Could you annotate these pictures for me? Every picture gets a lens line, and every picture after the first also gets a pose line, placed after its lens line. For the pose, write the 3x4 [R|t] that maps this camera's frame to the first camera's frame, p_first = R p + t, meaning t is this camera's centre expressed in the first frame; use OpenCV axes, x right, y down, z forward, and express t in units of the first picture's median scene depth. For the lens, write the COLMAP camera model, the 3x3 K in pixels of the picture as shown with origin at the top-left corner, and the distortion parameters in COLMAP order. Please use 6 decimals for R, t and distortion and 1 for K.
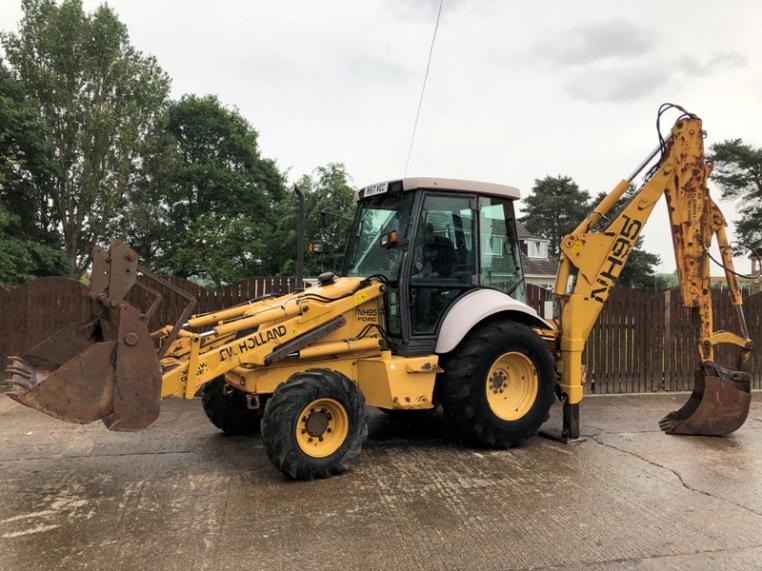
lens RADIAL K [[589.7, 0, 376.2], [0, 589.7, 290.3], [0, 0, 1]] dist [0.001613, -0.005145]
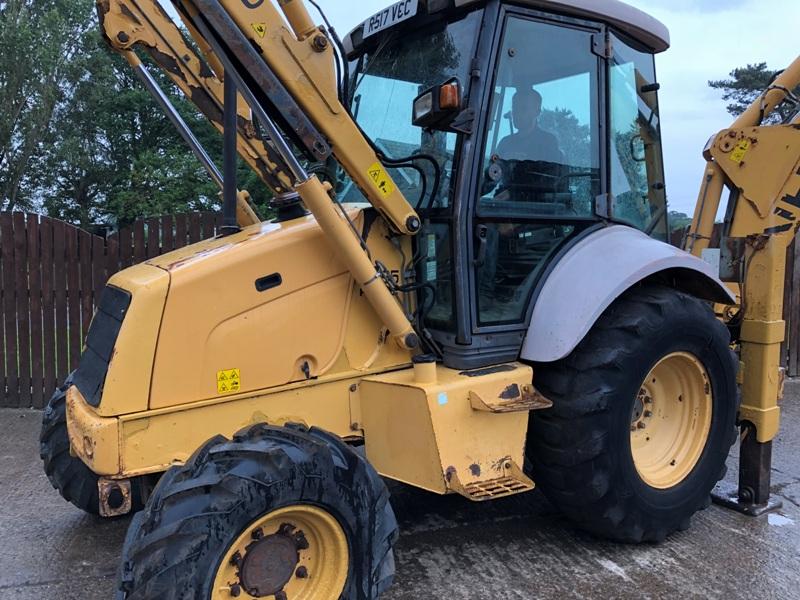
lens RADIAL K [[618.2, 0, 401.6], [0, 618.2, 292.0], [0, 0, 1]] dist [0.061497, -0.105799]
pose [[0.996657, -0.015714, 0.080171, -0.036848], [0.008884, 0.996355, 0.084845, 0.008306], [-0.081212, -0.083849, 0.993164, 0.511057]]
